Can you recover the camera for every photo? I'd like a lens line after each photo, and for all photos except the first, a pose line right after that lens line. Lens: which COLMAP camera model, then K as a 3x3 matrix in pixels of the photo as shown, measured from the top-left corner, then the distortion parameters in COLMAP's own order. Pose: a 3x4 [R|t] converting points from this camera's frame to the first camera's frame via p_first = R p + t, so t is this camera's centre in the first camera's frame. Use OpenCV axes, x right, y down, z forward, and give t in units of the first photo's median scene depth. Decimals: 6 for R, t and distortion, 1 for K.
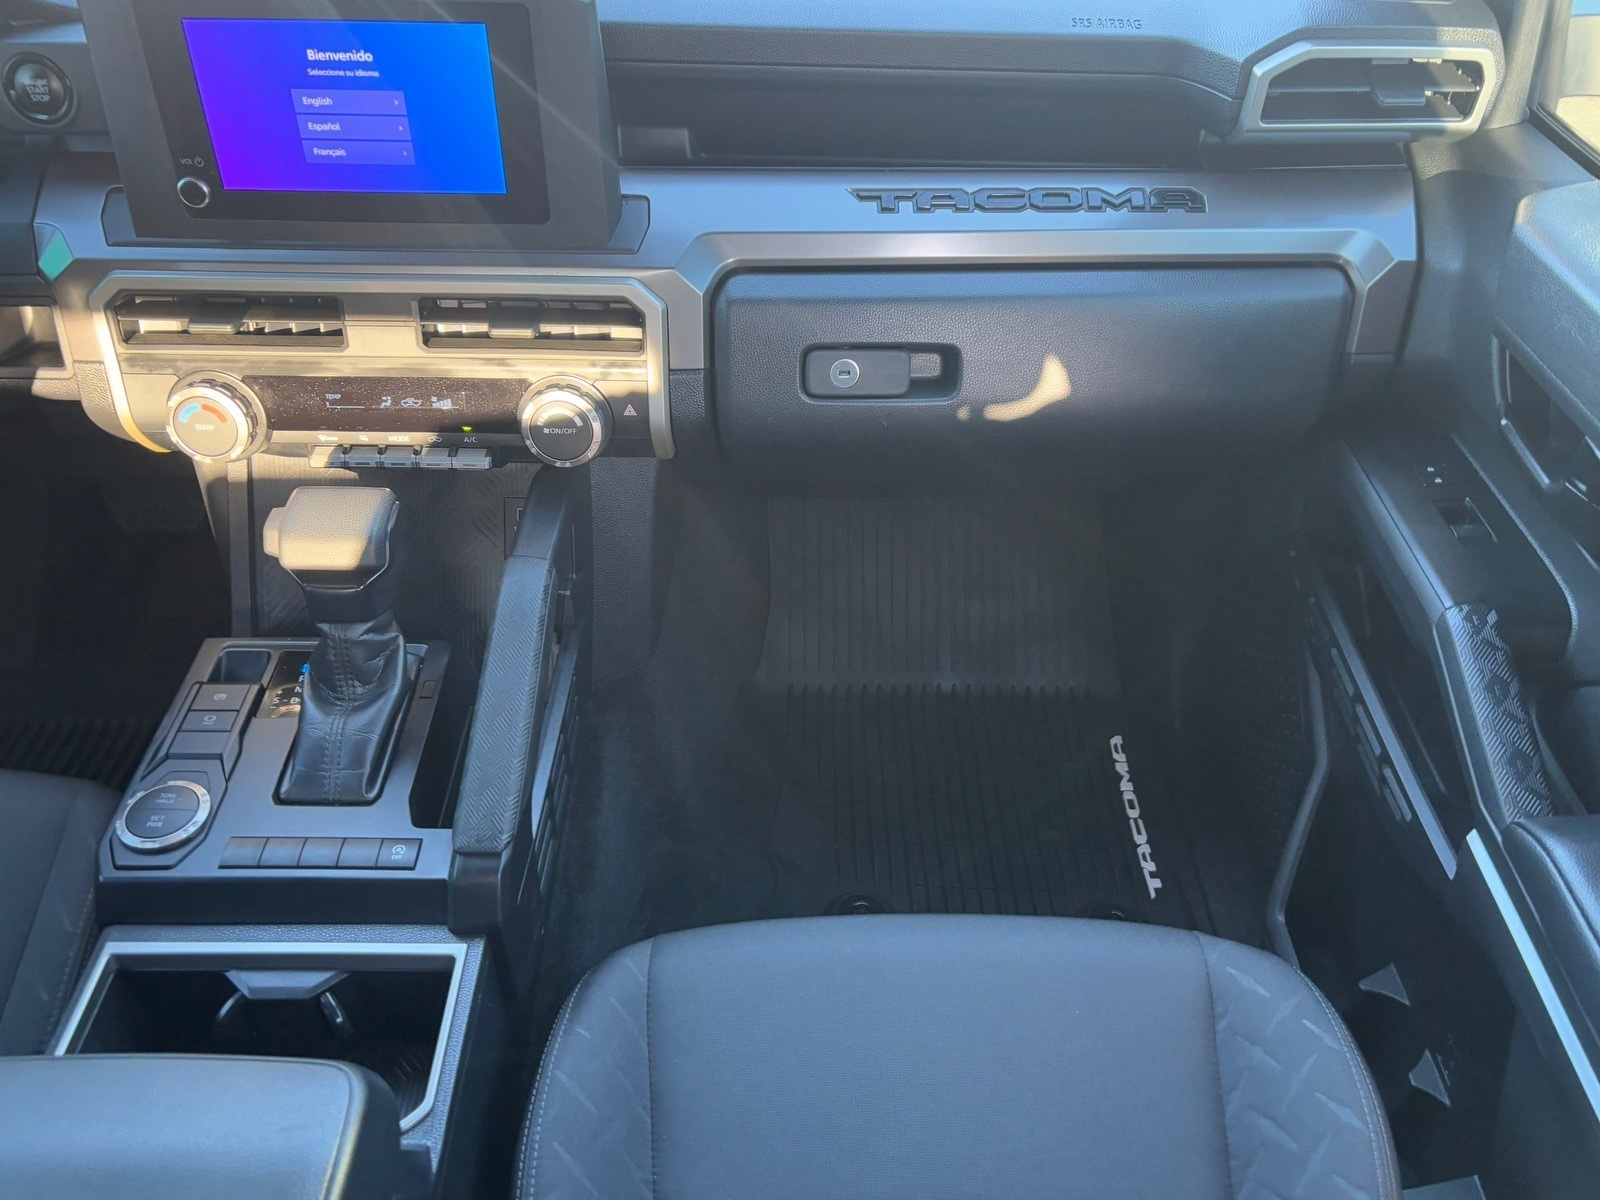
lens RADIAL K [[1262.1, 0, 792.1], [0, 1262.1, 607.7], [0, 0, 1]] dist [0.040816, -0.042082]
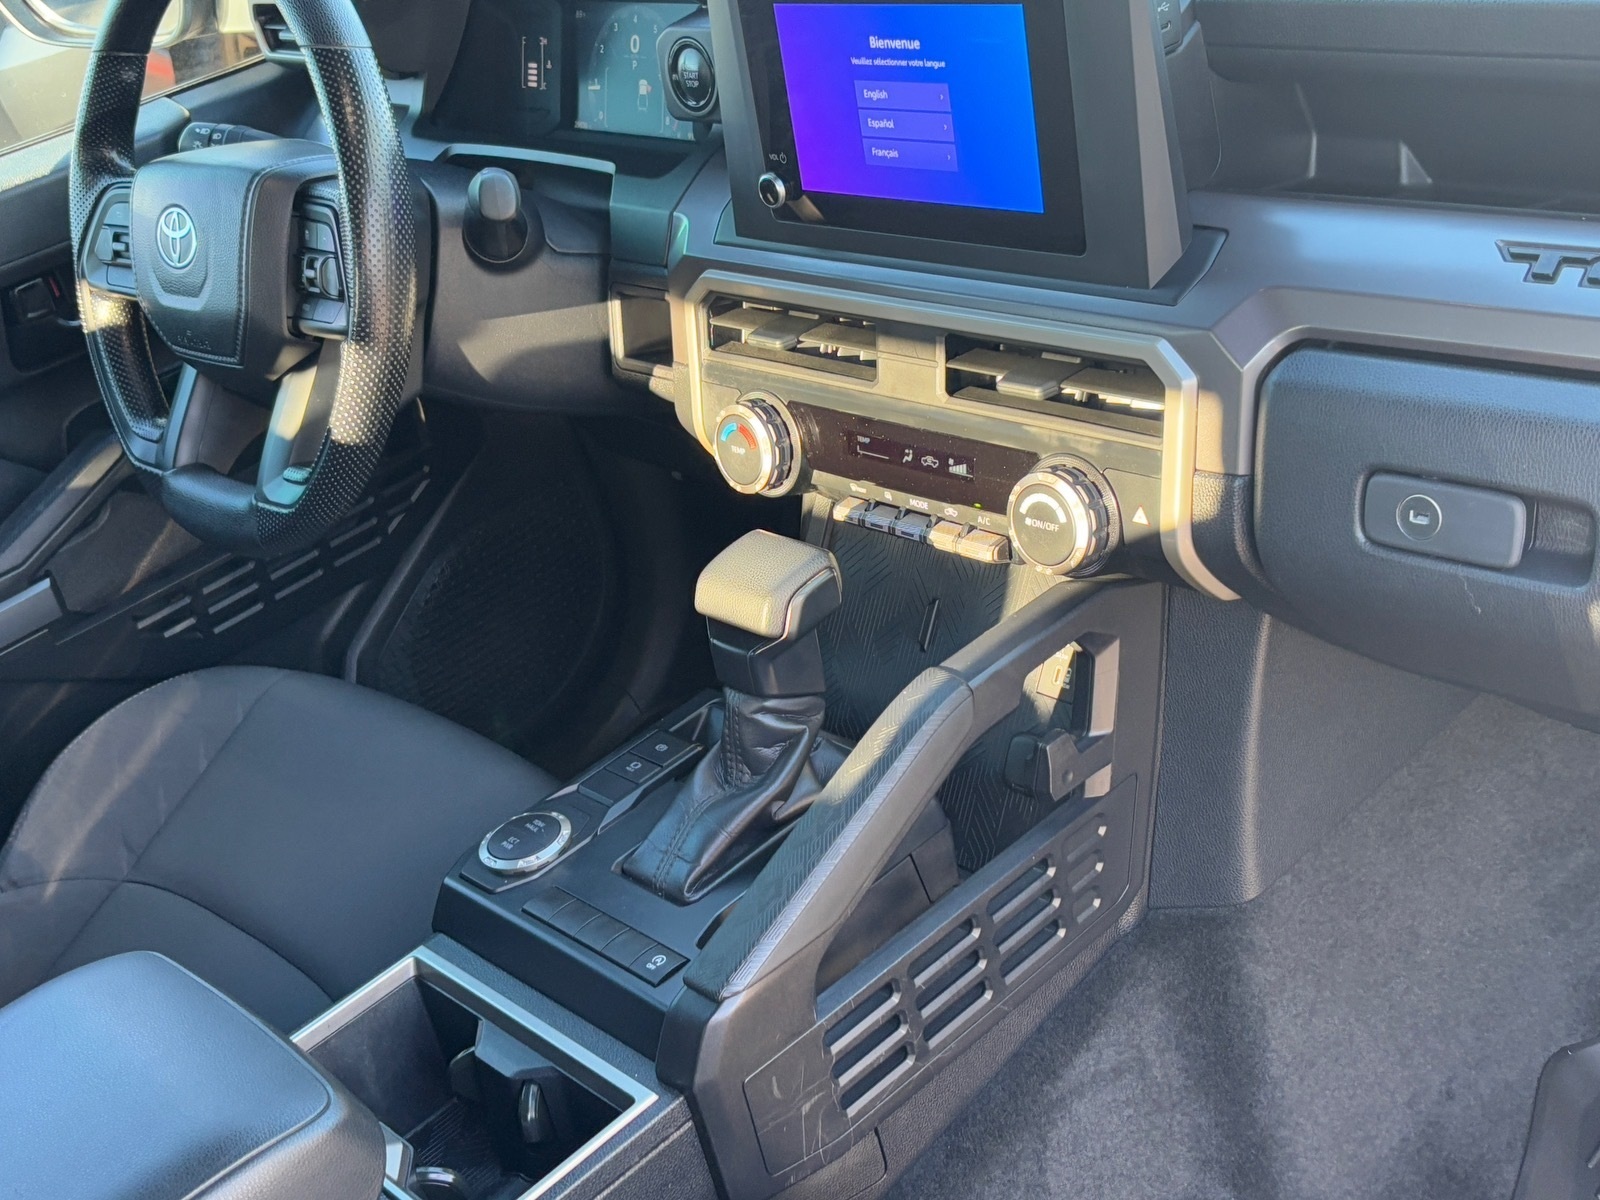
lens RADIAL K [[2012.5, 0, 791.9], [0, 2012.5, 609.6], [0, 0, 1]] dist [0.234751, -0.842853]
pose [[0.658144, 0.207074, -0.723855, 0.594832], [-0.295631, 0.955292, 0.004488, -0.054392], [0.692422, 0.211040, 0.689937, 0.088684]]
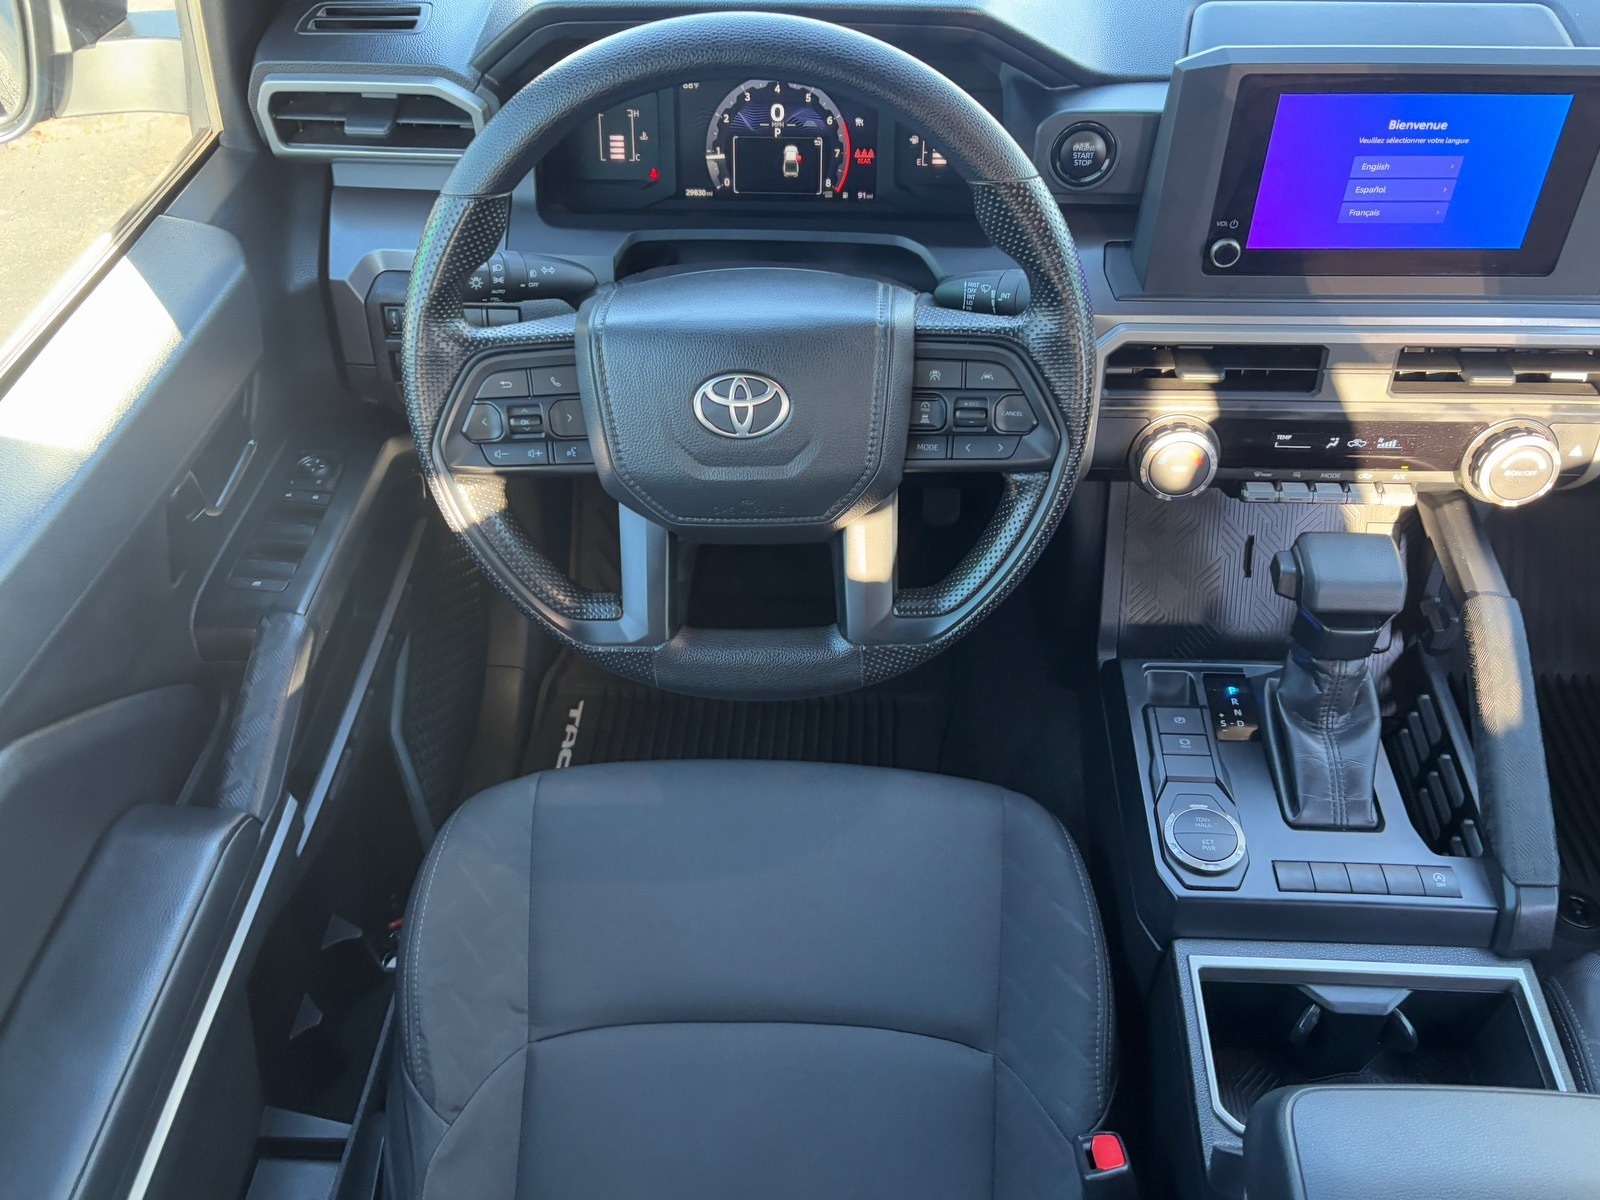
lens RADIAL K [[1267.5, 0, 806.4], [0, 1267.5, 606.2], [0, 0, 1]] dist [0.018386, -0.008263]
pose [[0.998227, 0.013670, -0.057937, -0.711978], [-0.009525, 0.997414, 0.071236, -0.100635], [0.058761, -0.070558, 0.995775, -0.083935]]
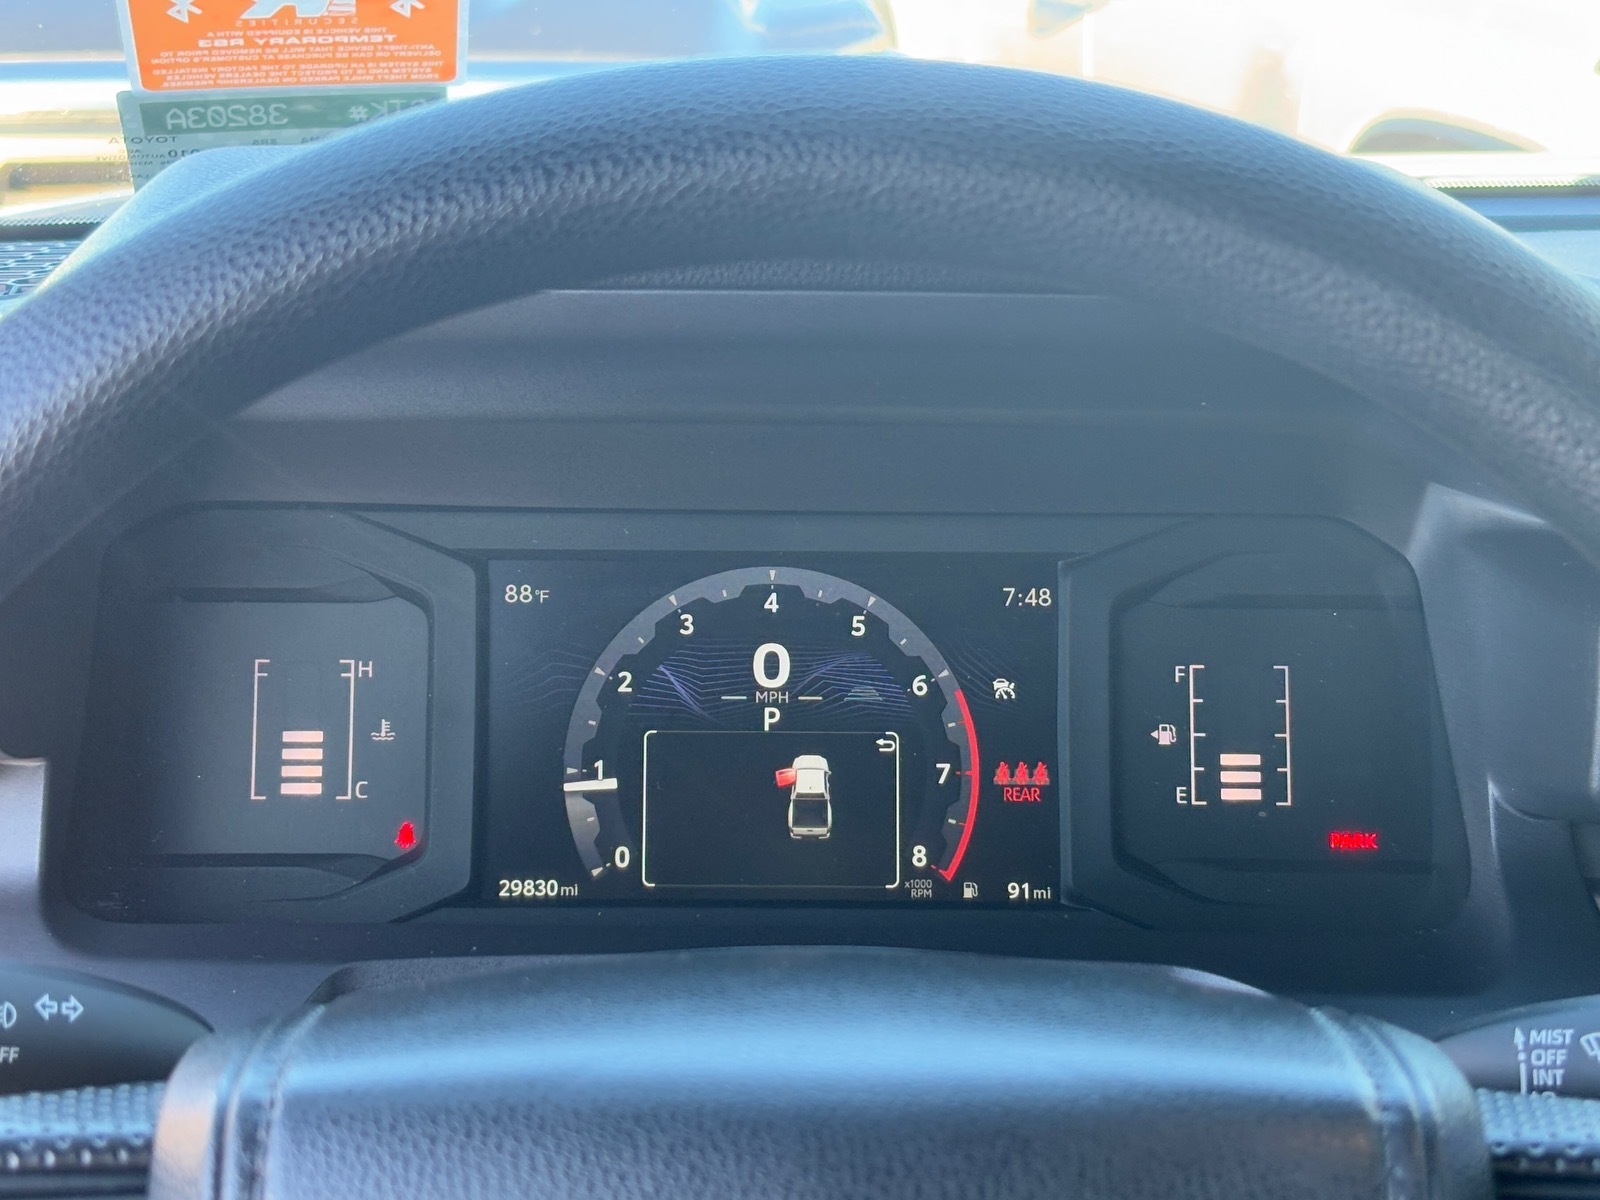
lens RADIAL K [[2708.2, 0, 800.0], [0, 2708.2, 600.0], [0, 0, 1]] dist [0.097324, 0.001652]
pose [[0.999796, -0.017385, 0.010291, -0.808208], [0.020158, 0.892467, -0.450662, -0.094333], [-0.001350, 0.450778, 0.892635, 0.303856]]
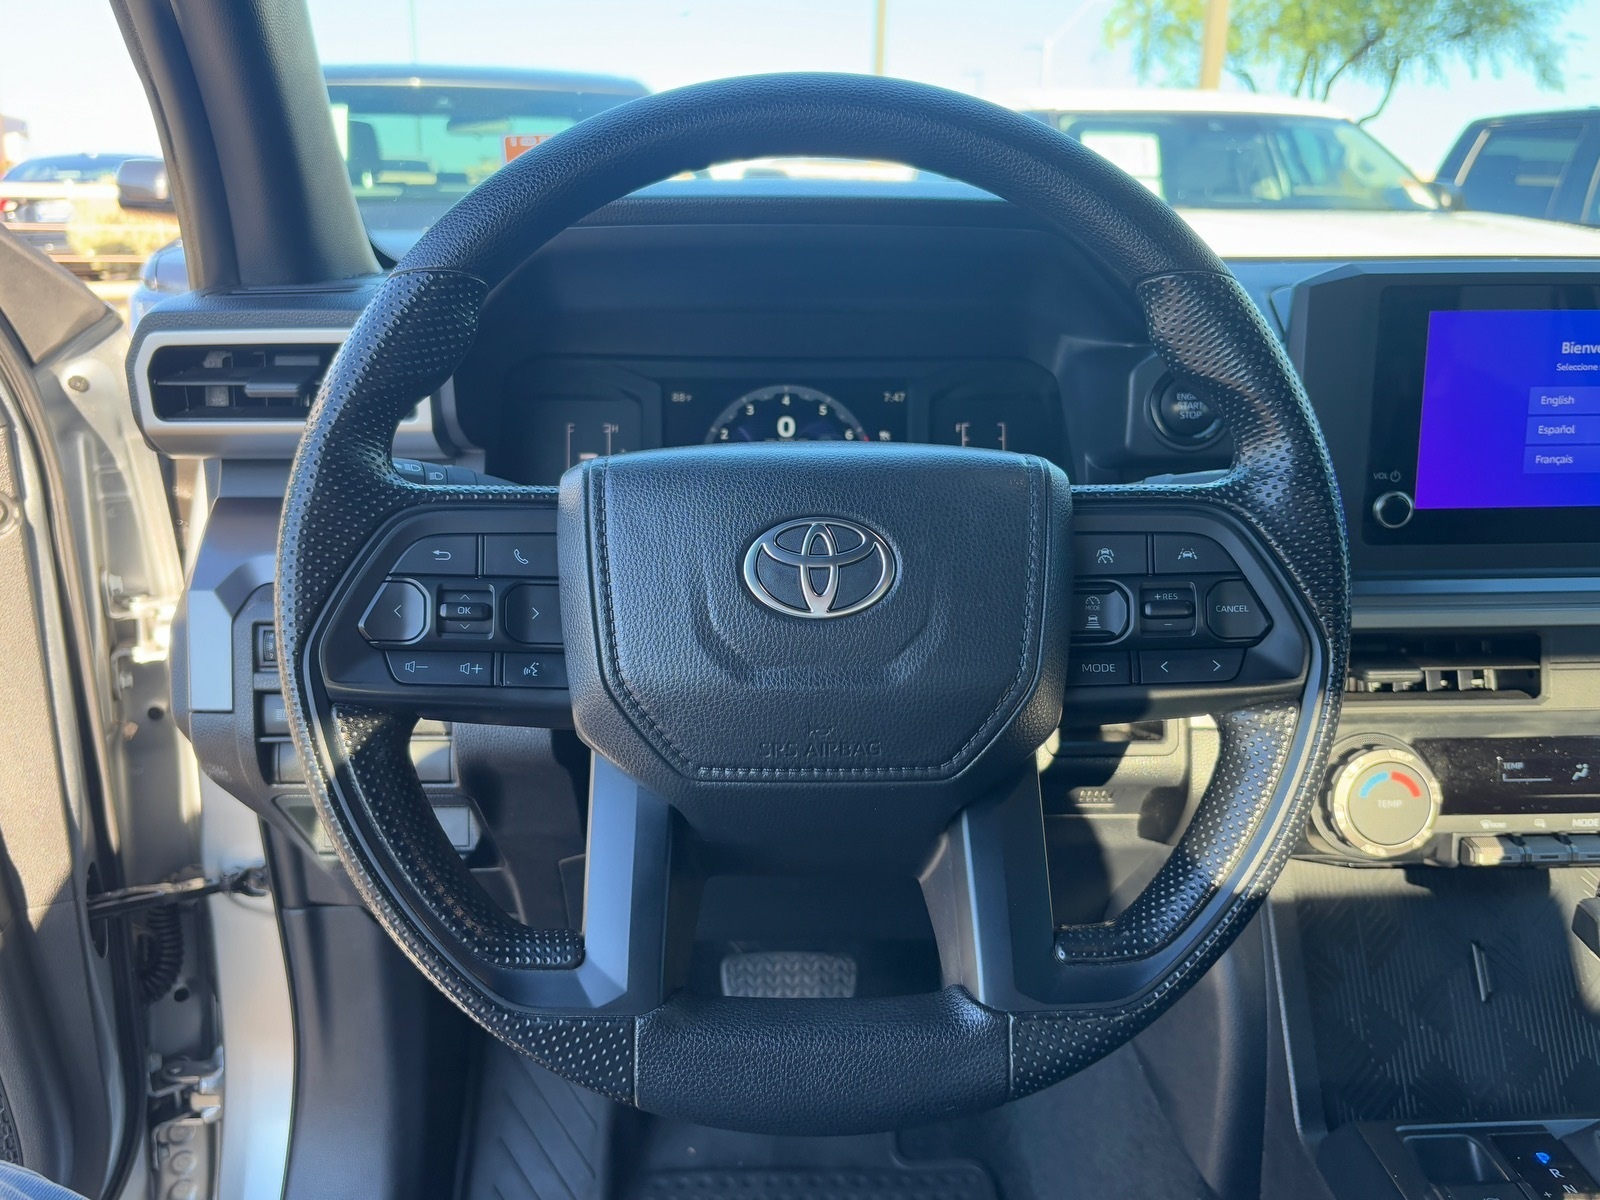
lens RADIAL K [[1287.5, 0, 800.0], [0, 1287.5, 600.0], [0, 0, 1]] dist [0.072326, -0.104605]
pose [[0.999467, -0.026780, 0.018655, -0.819715], [0.032202, 0.902182, -0.430151, 0.066825], [-0.005311, 0.430523, 0.902564, 0.264280]]
